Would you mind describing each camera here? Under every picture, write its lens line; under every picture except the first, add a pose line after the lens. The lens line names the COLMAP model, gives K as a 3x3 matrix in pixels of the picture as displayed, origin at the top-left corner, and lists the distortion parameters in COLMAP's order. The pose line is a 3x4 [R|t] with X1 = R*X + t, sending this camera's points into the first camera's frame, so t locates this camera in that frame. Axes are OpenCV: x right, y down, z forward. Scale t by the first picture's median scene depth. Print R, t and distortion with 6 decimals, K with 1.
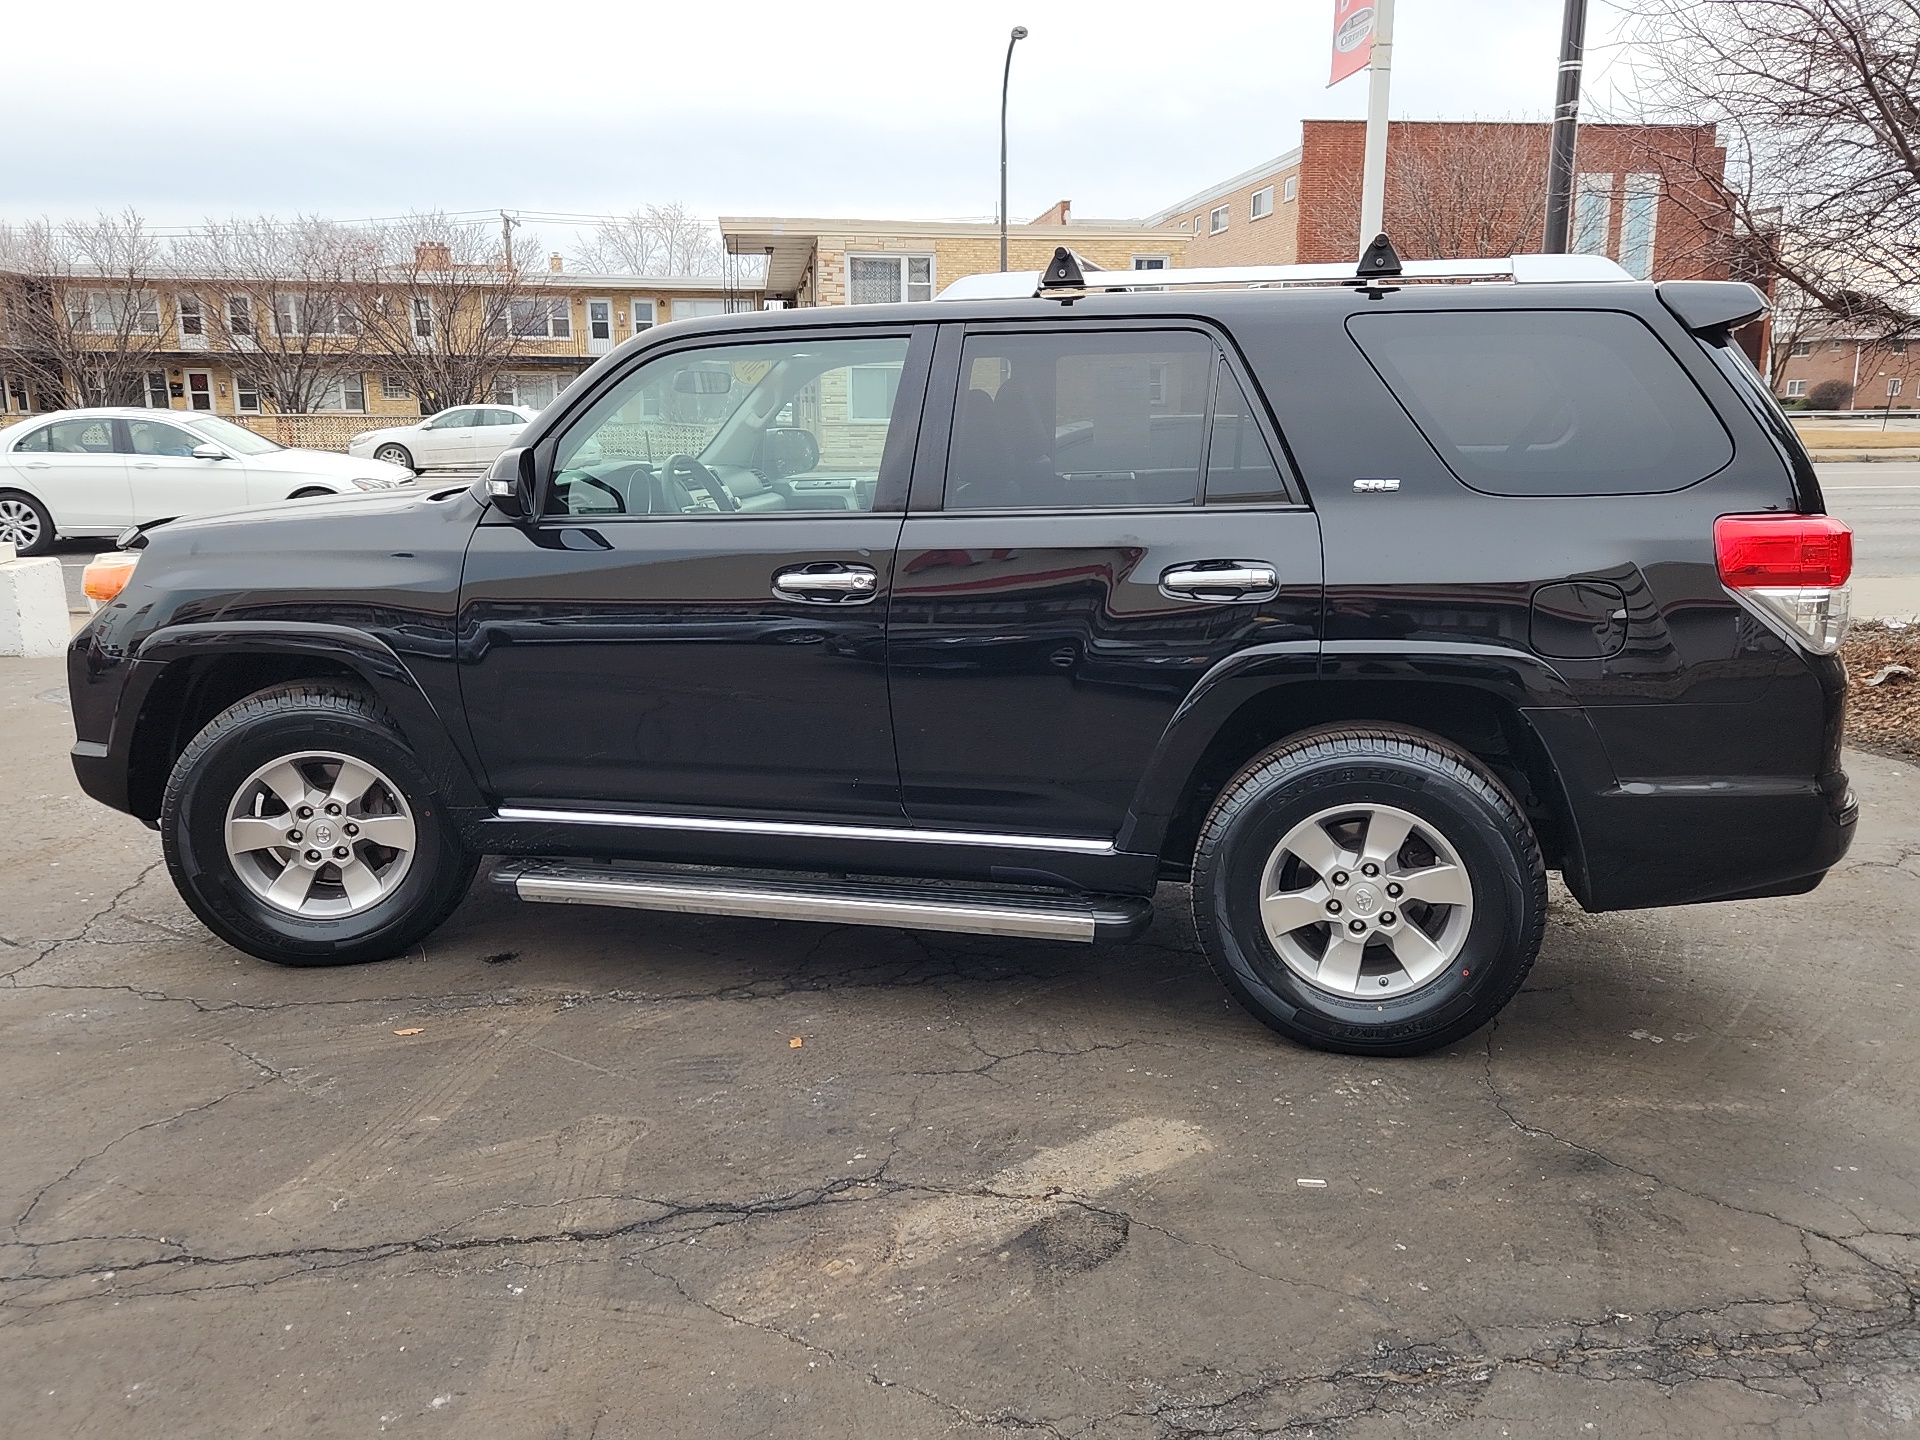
lens RADIAL K [[1524.7, 0, 969.2], [0, 1524.7, 726.4], [0, 0, 1]] dist [0.073424, -0.069079]
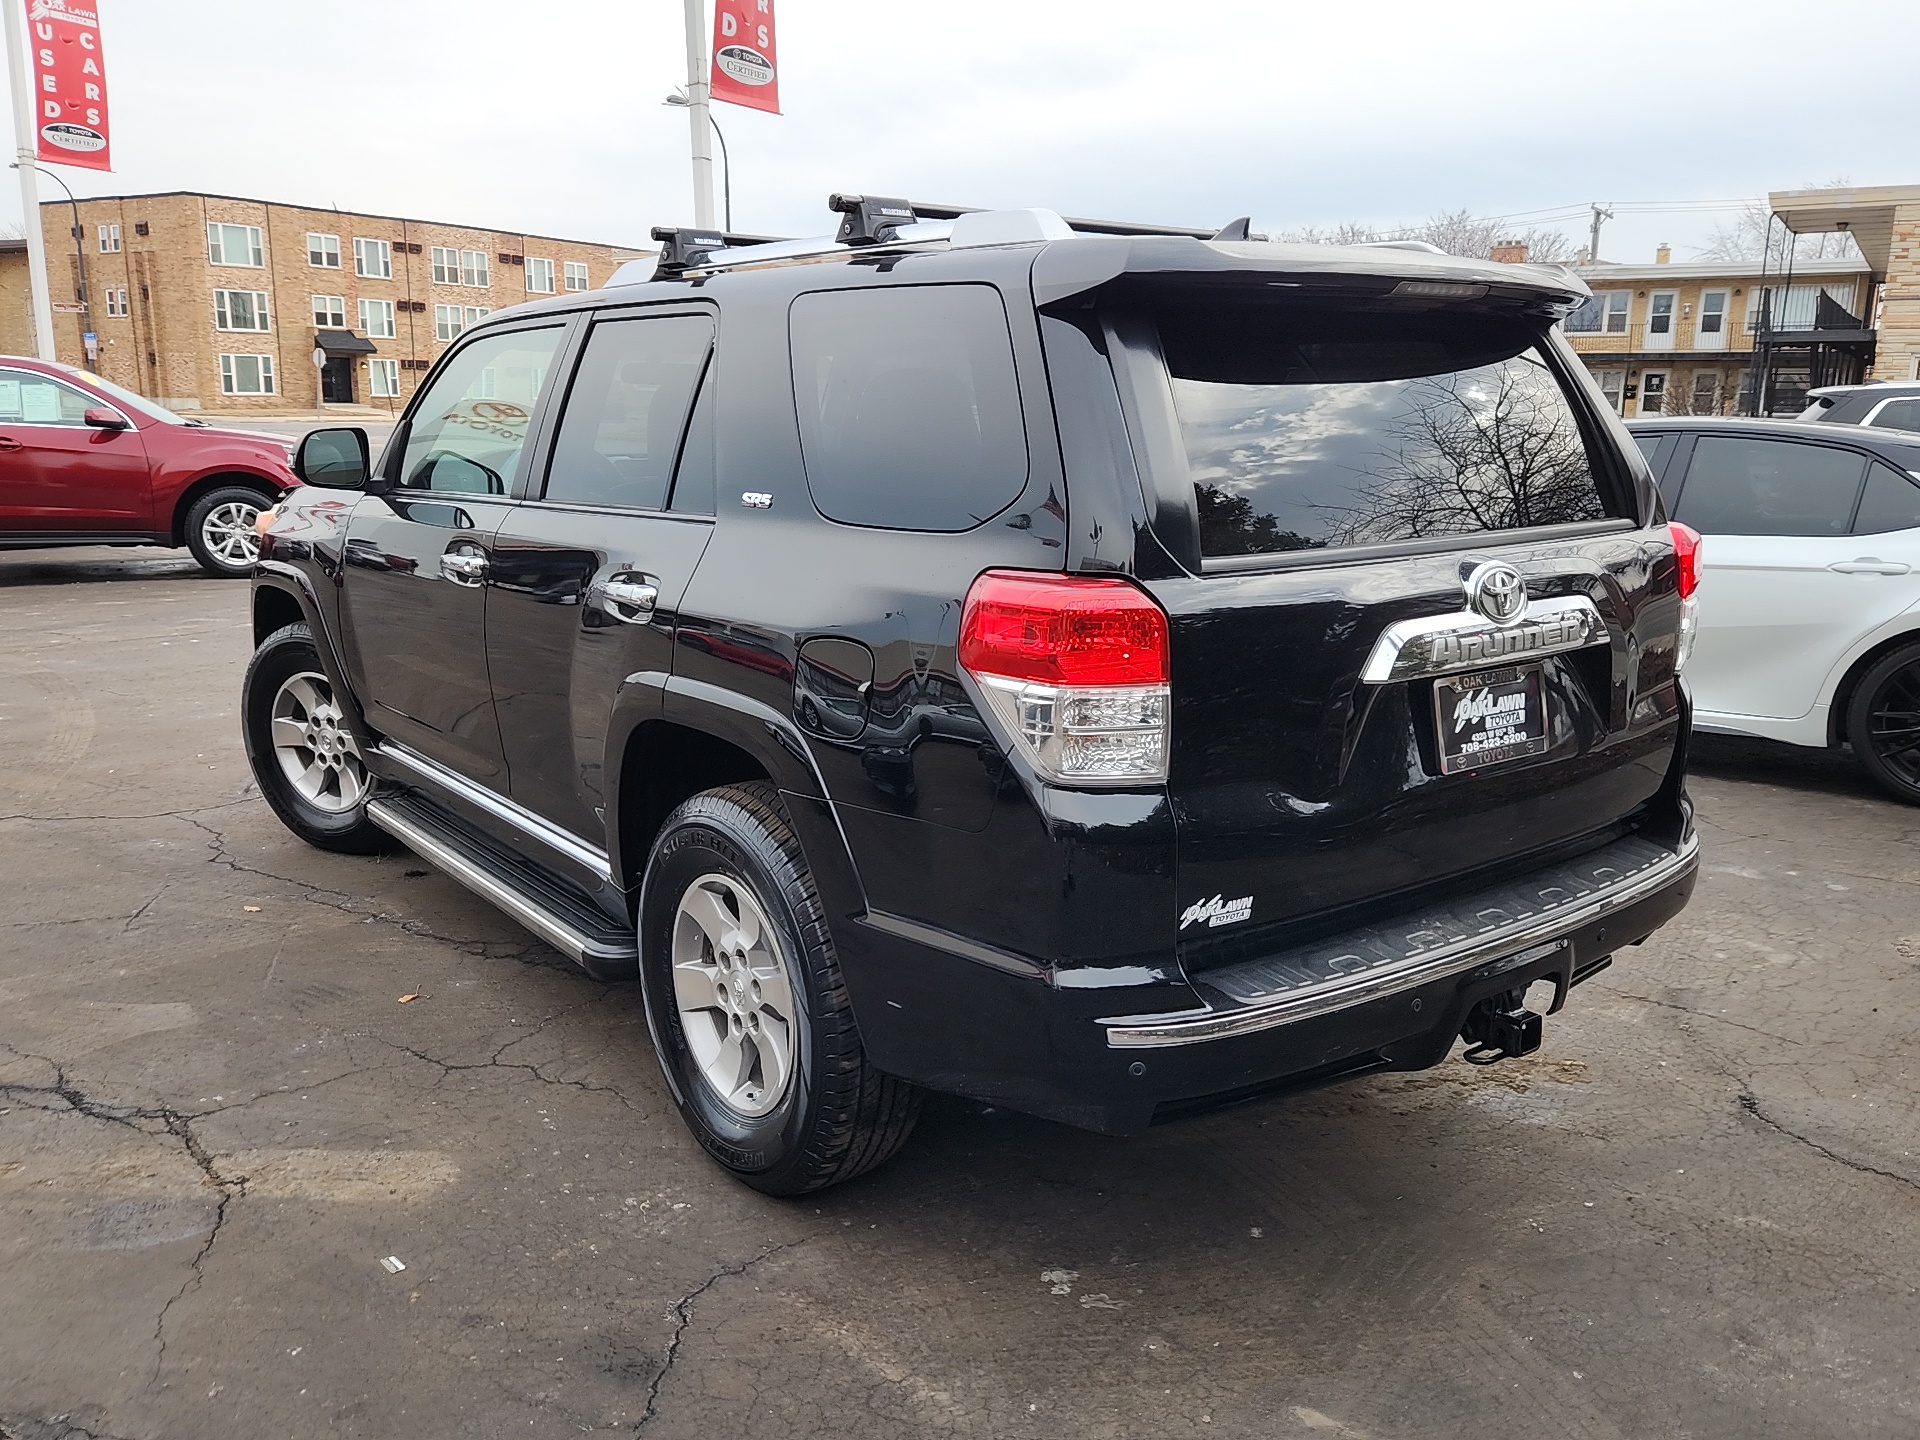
lens RADIAL K [[1524.7, 0, 969.2], [0, 1524.7, 726.4], [0, 0, 1]] dist [0.073424, -0.069079]
pose [[0.773804, 0.145083, -0.616586, 0.731368], [-0.144975, 0.988142, 0.050570, -0.078399], [0.616611, 0.050258, 0.785662, 0.356049]]
